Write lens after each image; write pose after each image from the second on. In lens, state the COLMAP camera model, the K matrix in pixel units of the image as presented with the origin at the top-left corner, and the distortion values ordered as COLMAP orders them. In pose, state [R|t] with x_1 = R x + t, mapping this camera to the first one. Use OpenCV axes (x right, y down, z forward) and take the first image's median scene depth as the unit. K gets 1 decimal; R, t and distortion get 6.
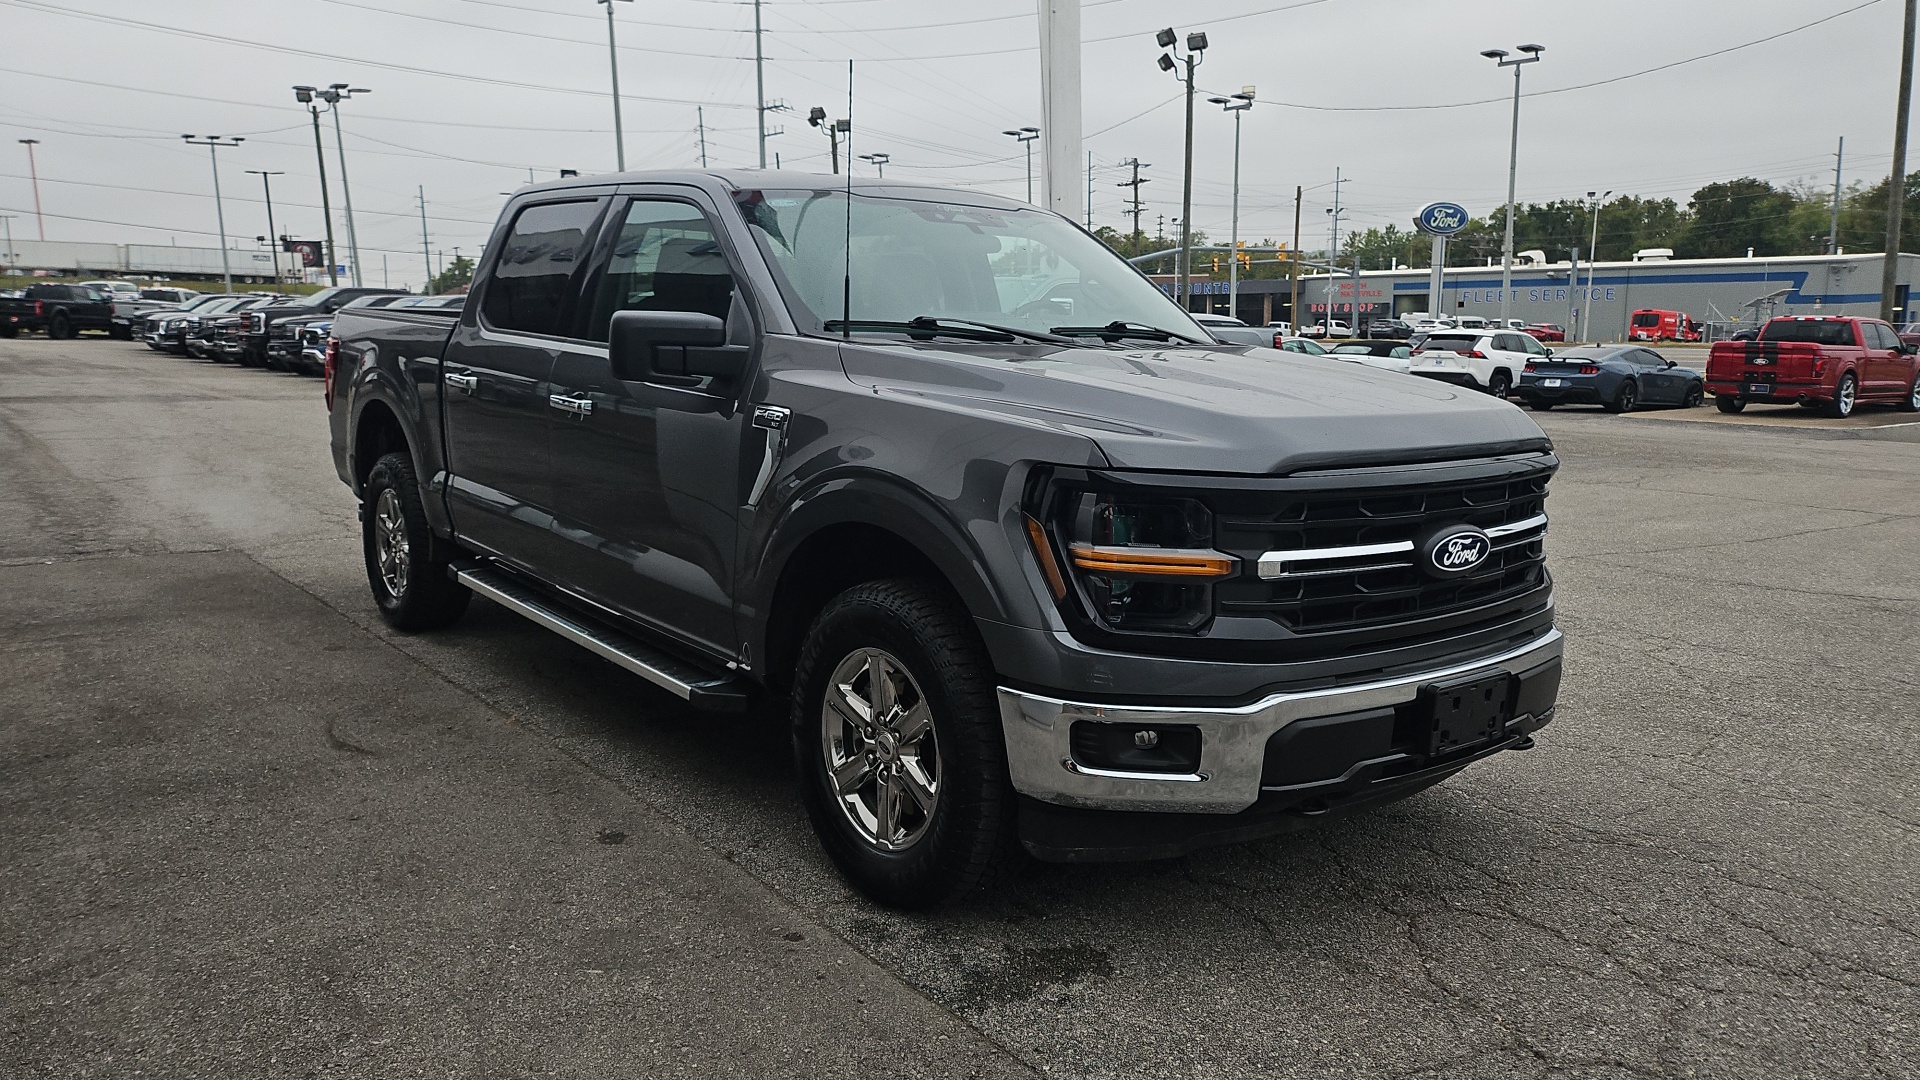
lens RADIAL K [[1356.3, 0, 960.0], [0, 1356.3, 540.0], [0, 0, 1]] dist [0.087089, -0.096925]
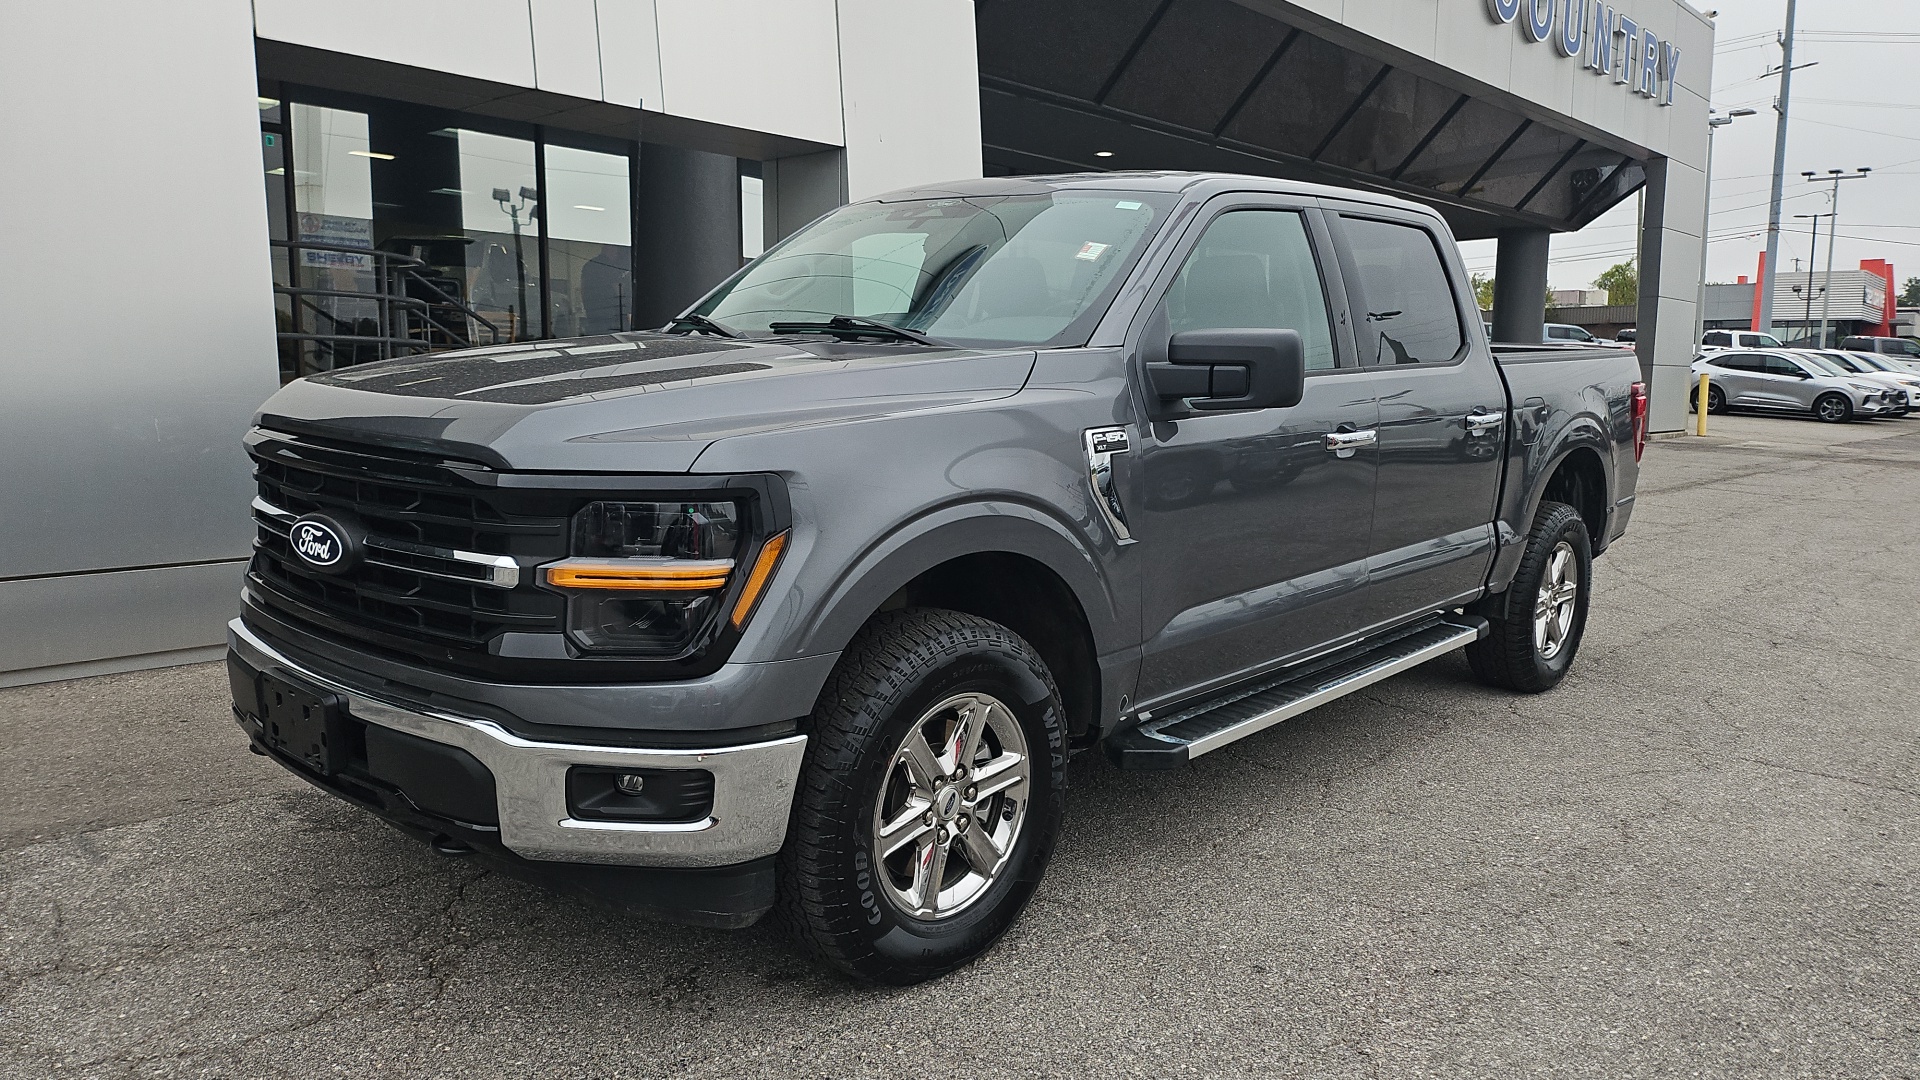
lens RADIAL K [[1356.3, 0, 960.0], [0, 1356.3, 540.0], [0, 0, 1]] dist [0.087089, -0.096925]
pose [[0.151119, 0.127787, -0.980221, 1.282855], [-0.182090, 0.978239, 0.099456, -0.156590], [0.971600, 0.163459, 0.171100, 1.223549]]
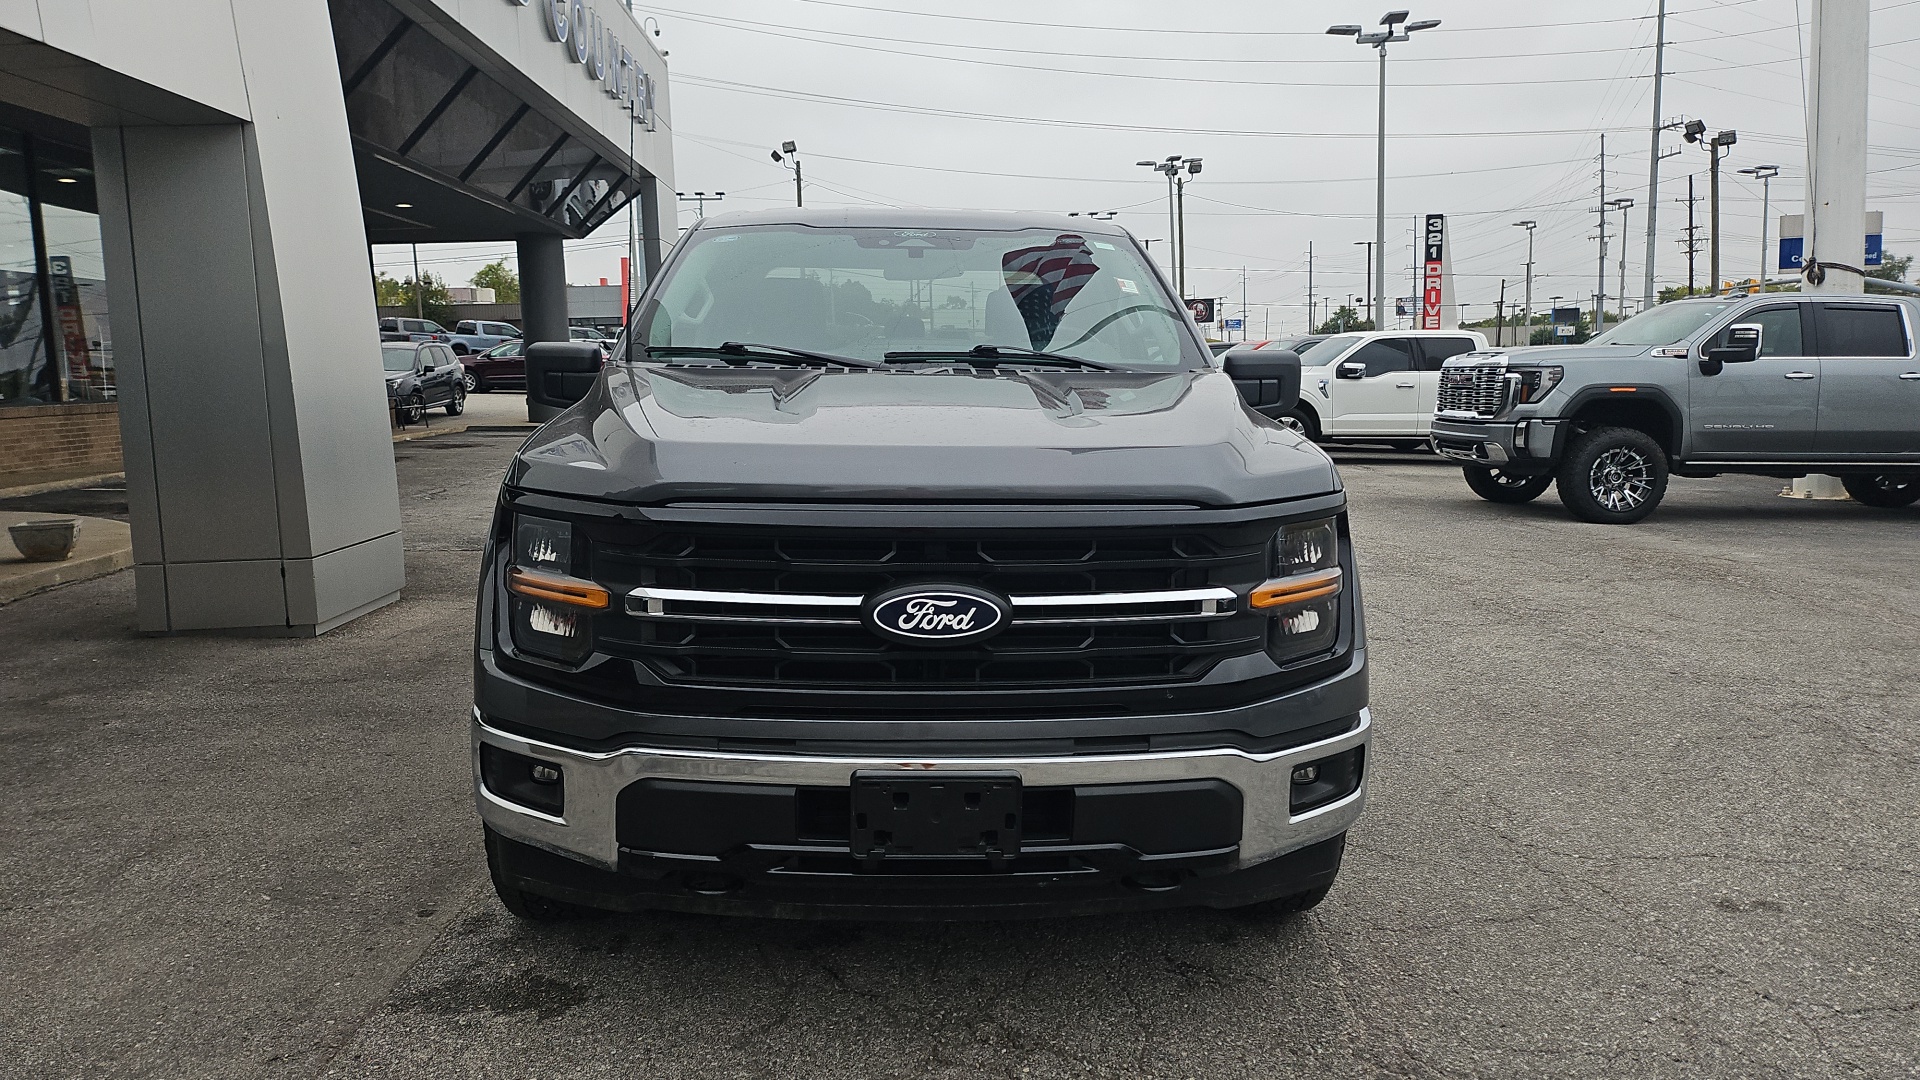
lens RADIAL K [[1366.7, 0, 955.0], [0, 1366.7, 523.9], [0, 0, 1]] dist [0.040602, -0.005959]
pose [[0.810481, 0.057943, -0.582892, 0.822105], [-0.084640, 0.996237, -0.018656, -0.030622], [0.579617, 0.064456, 0.812336, 0.334371]]
